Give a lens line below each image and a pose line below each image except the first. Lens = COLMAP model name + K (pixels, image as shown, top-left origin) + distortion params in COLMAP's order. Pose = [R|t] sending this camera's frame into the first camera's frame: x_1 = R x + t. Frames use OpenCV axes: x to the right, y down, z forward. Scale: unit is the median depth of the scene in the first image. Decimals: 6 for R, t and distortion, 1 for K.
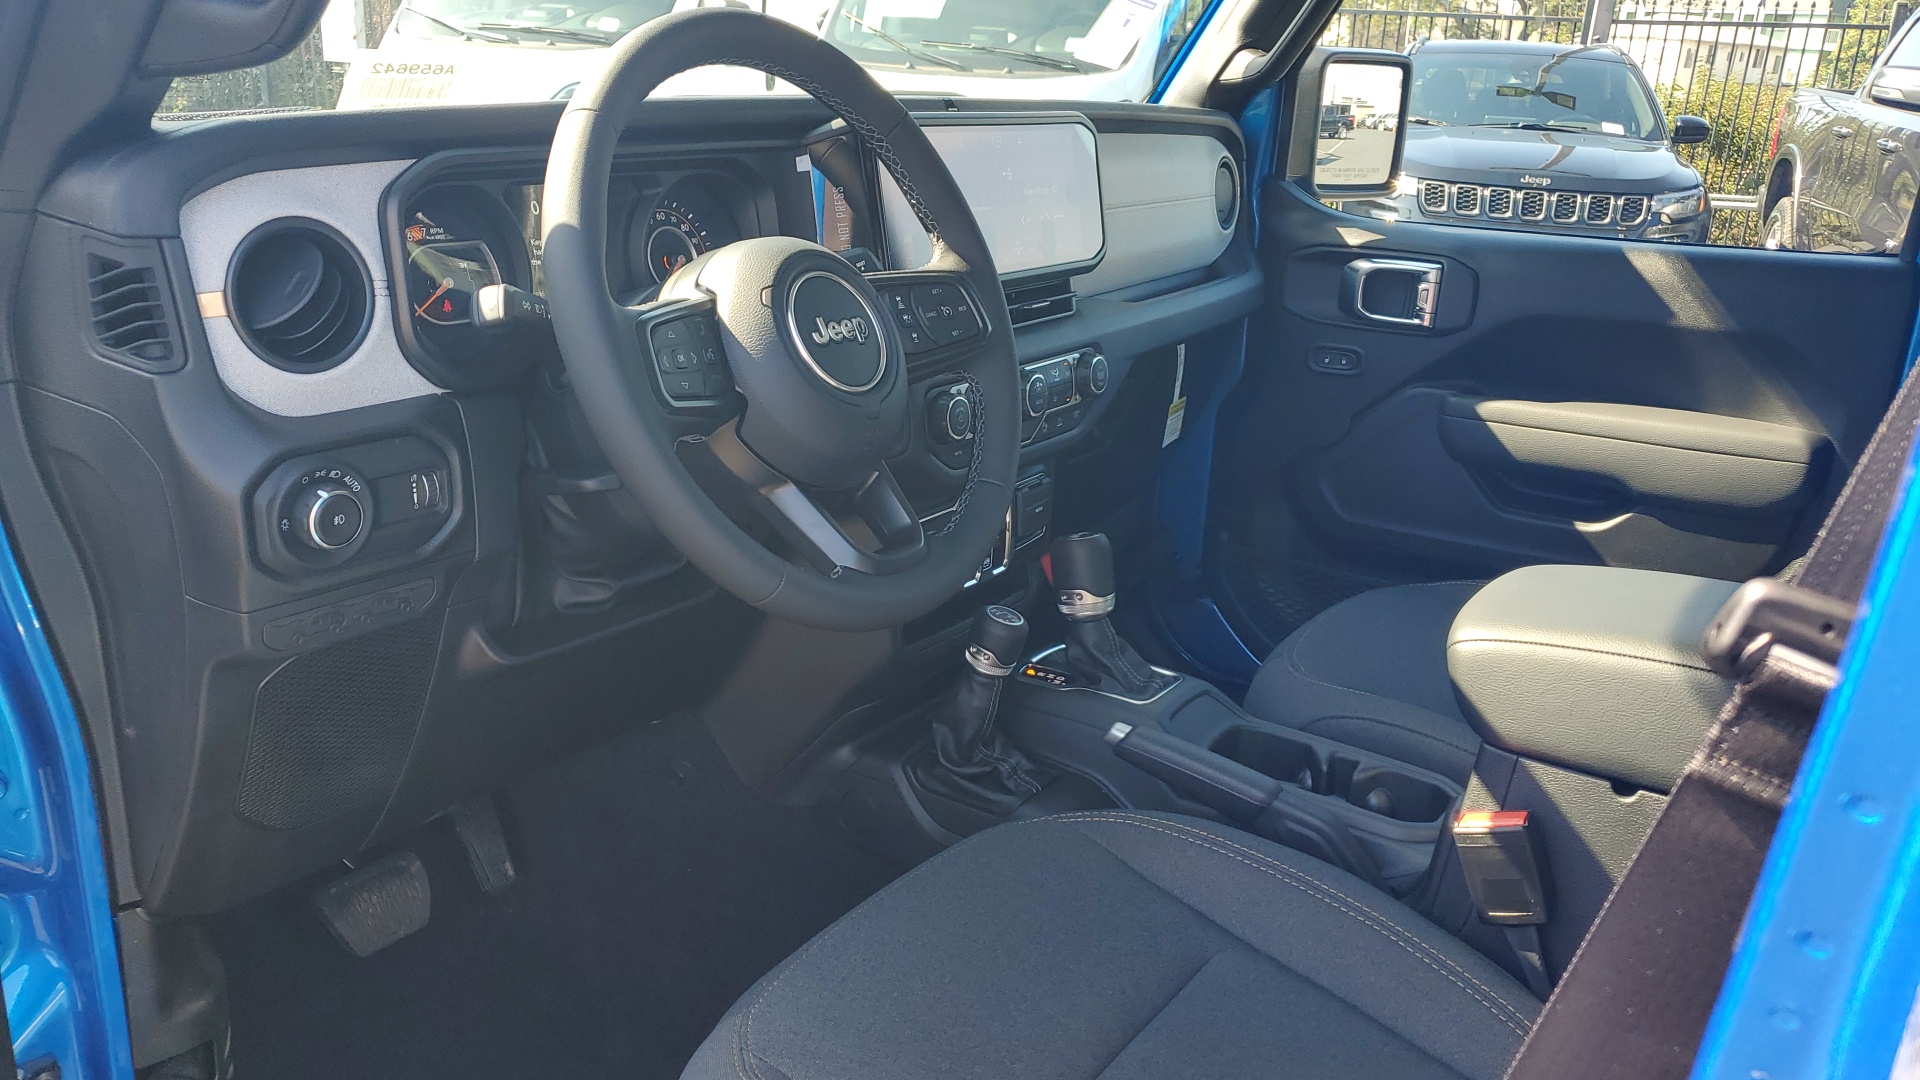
lens RADIAL K [[1508.7, 0, 963.5], [0, 1508.7, 536.9], [0, 0, 1]] dist [0.051674, -0.089914]
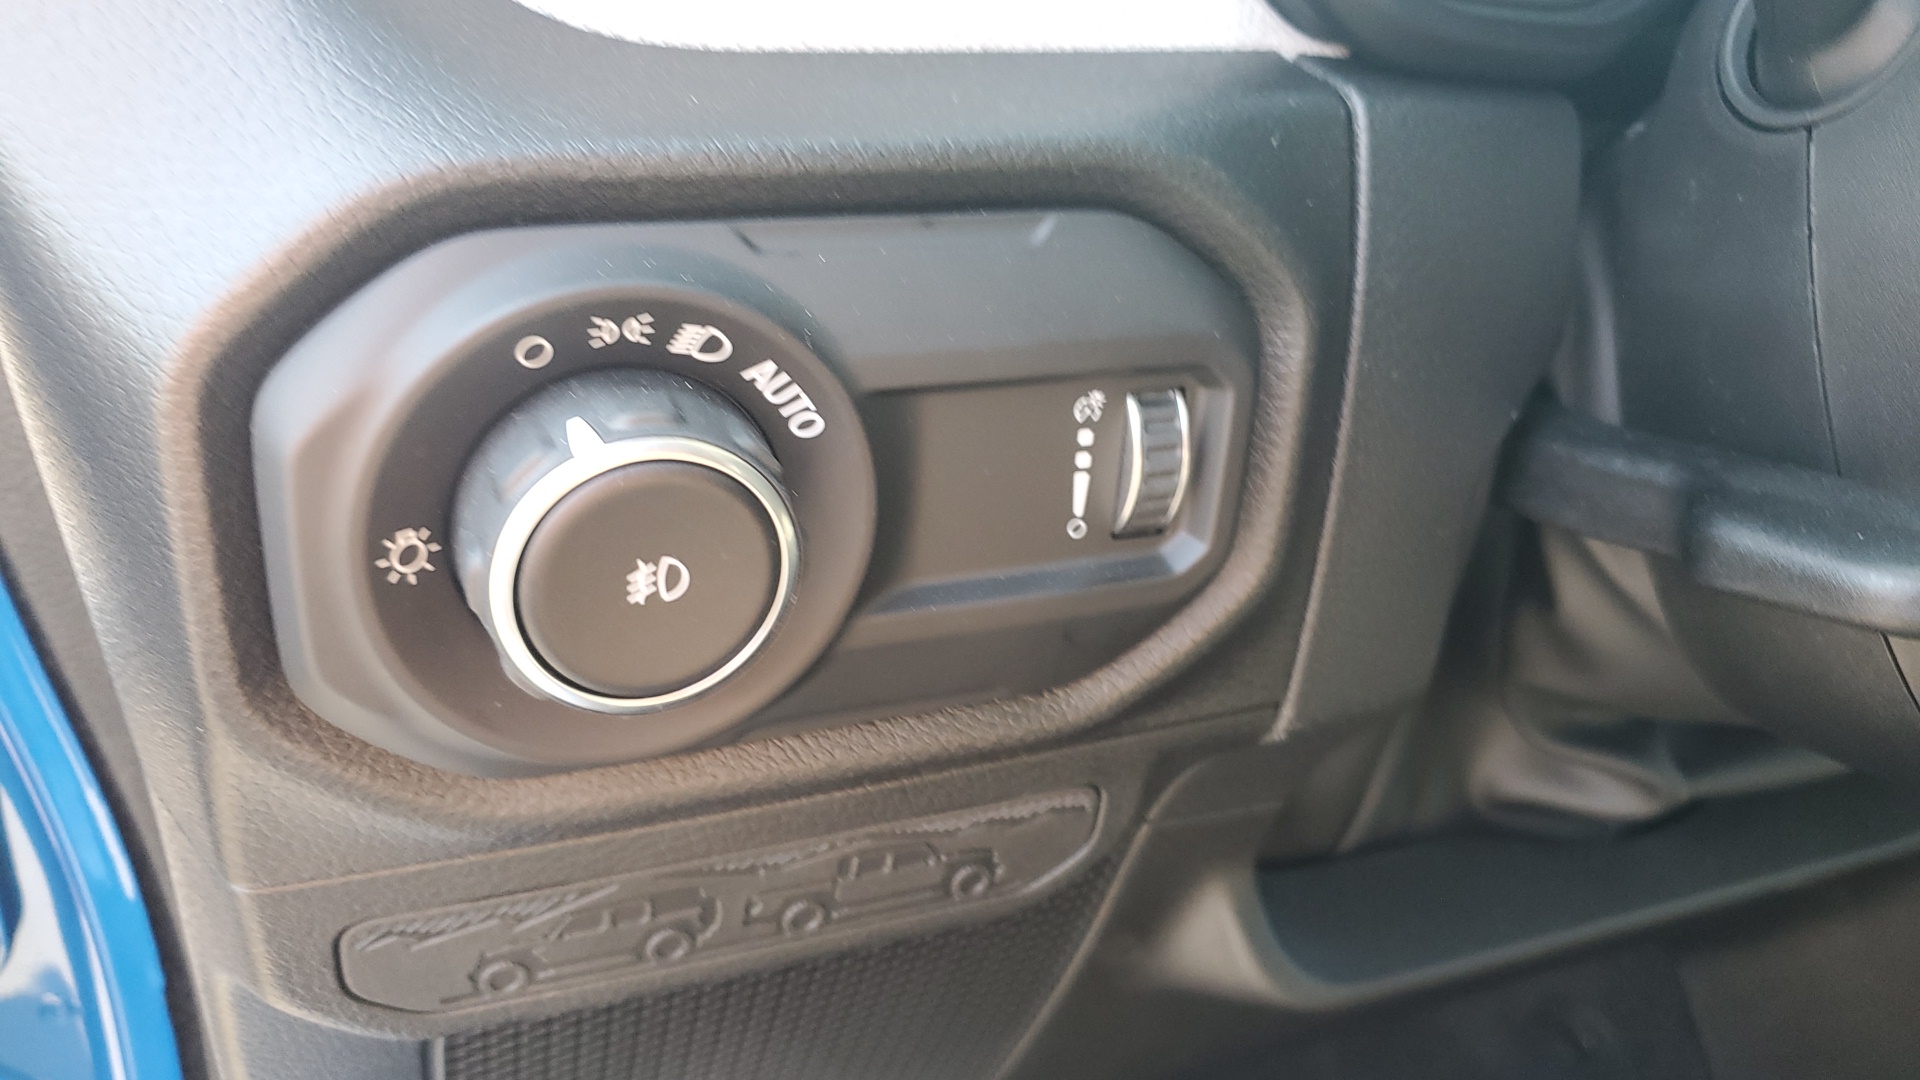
lens RADIAL K [[1508.7, 0, 962.4], [0, 1508.7, 546.5], [0, 0, 1]] dist [0.051674, -0.089914]
pose [[0.839555, 0.254234, -0.480117, -0.185947], [-0.195233, 0.965898, 0.170075, -0.037264], [0.506983, -0.049053, 0.860559, 0.557898]]
